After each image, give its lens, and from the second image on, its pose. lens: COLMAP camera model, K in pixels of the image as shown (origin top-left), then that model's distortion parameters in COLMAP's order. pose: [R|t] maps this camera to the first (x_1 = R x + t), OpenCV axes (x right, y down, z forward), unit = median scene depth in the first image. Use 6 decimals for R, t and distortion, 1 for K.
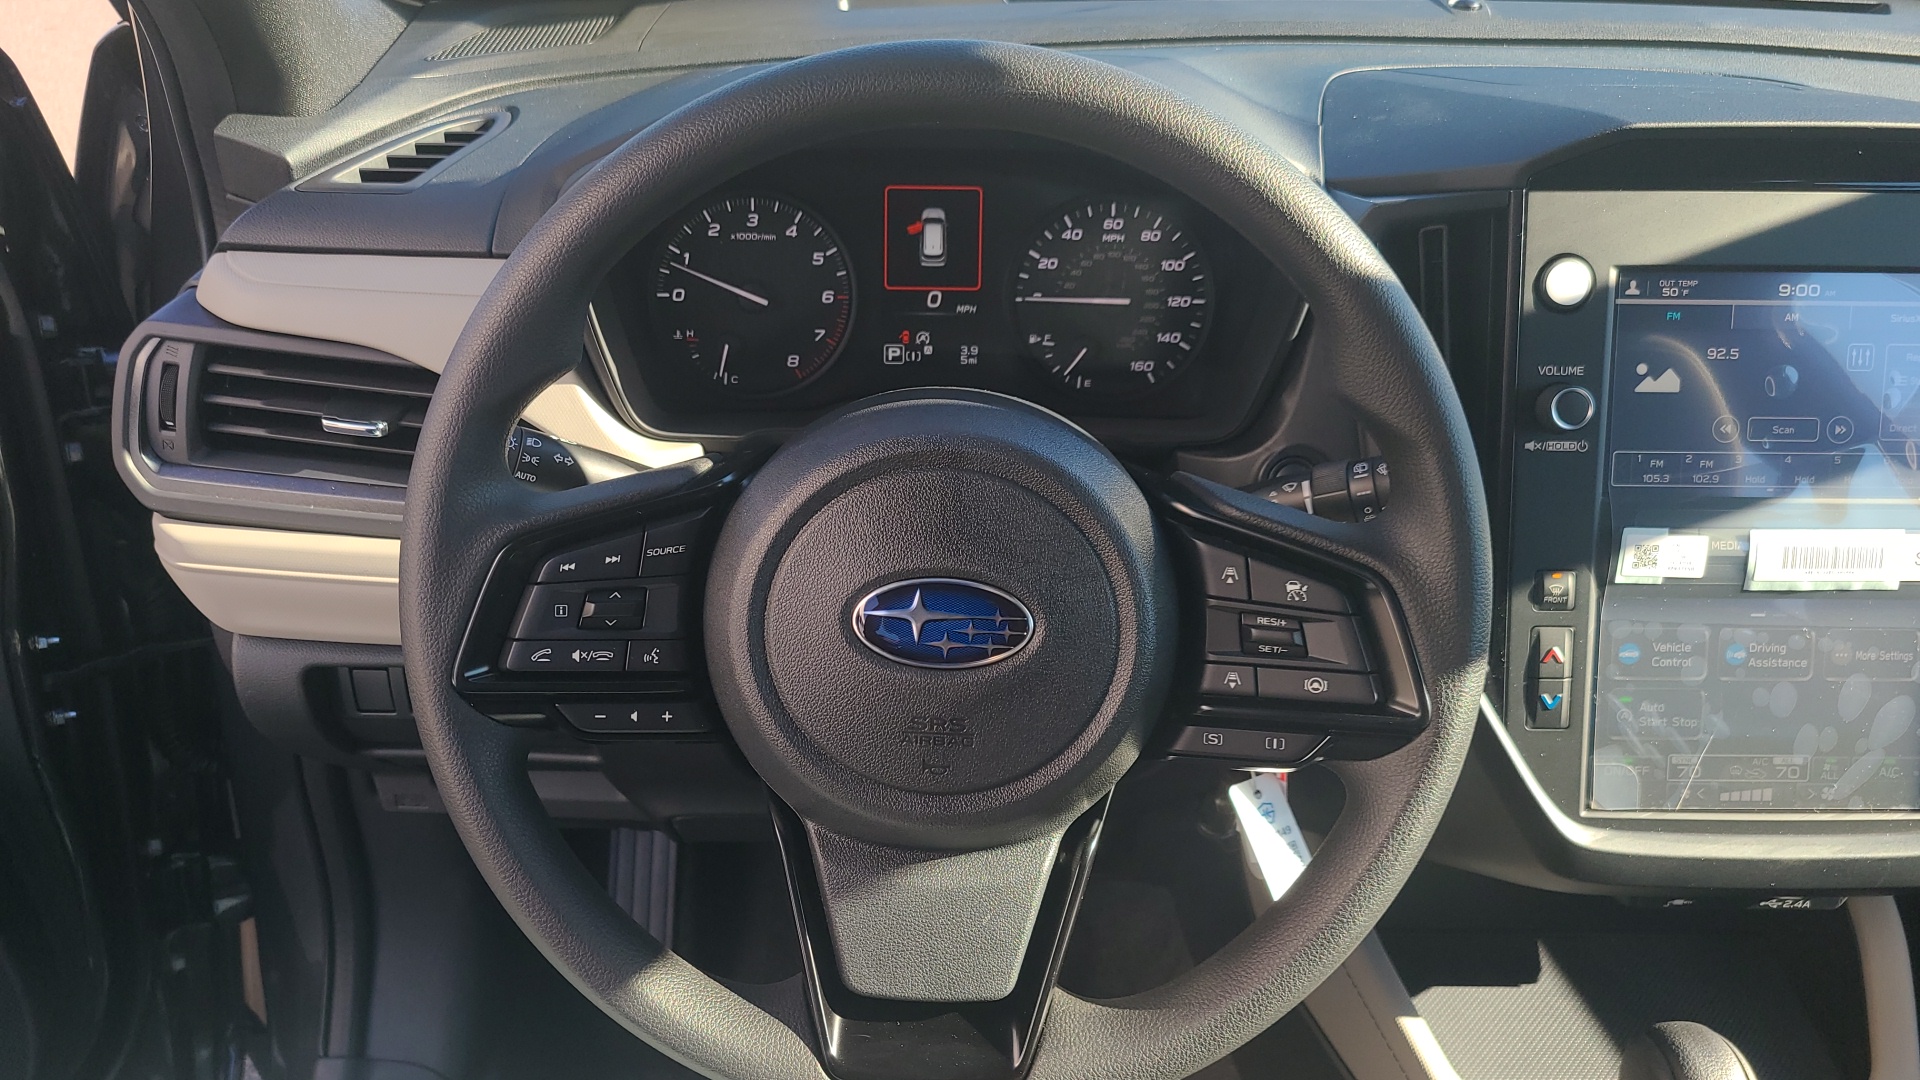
lens RADIAL K [[1432.9, 0, 937.0], [0, 1432.9, 509.7], [0, 0, 1]] dist [0.024270, -0.004373]
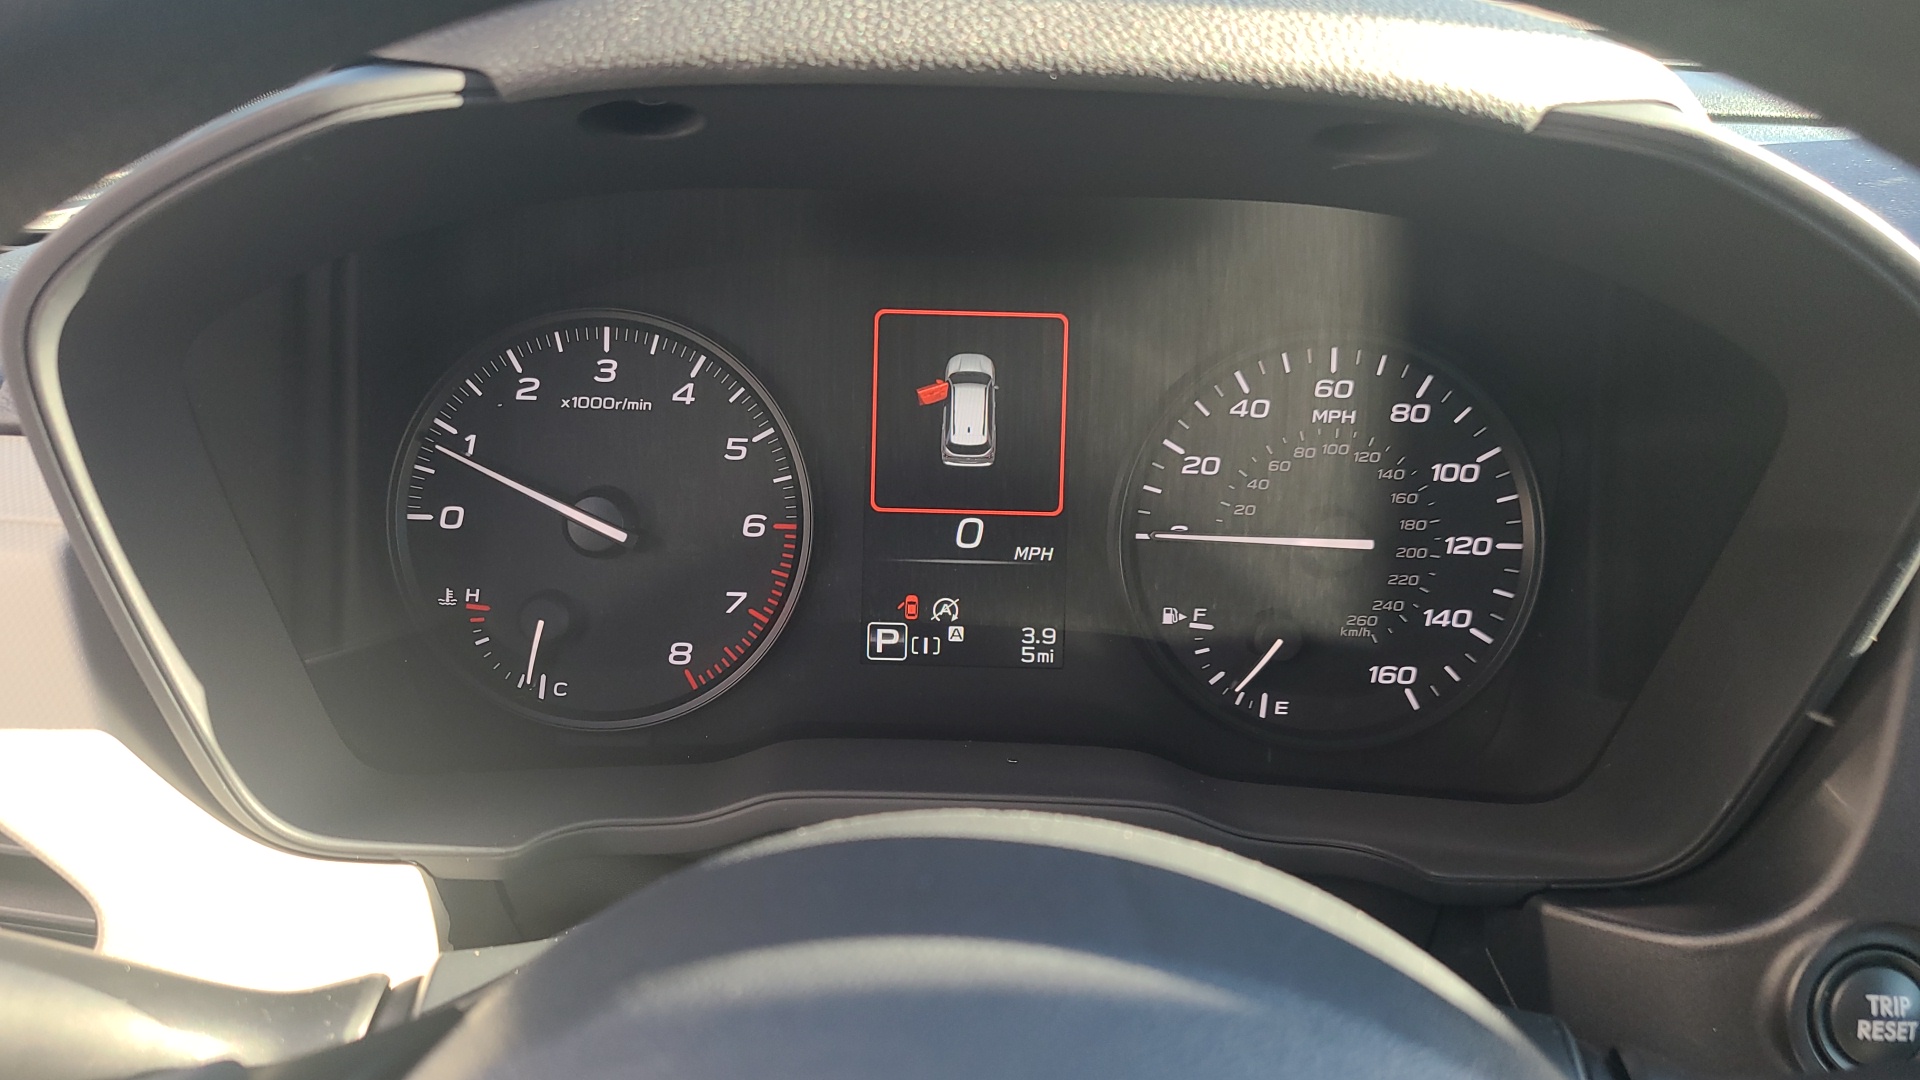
lens RADIAL K [[1425.7, 0, 953.7], [0, 1425.7, 531.6], [0, 0, 1]] dist [0.062754, -0.052297]
pose [[0.999393, 0.015218, -0.031347, 0.008071], [-0.019281, 0.990834, -0.133700, -0.081542], [0.029025, 0.134224, 0.990526, 0.512757]]
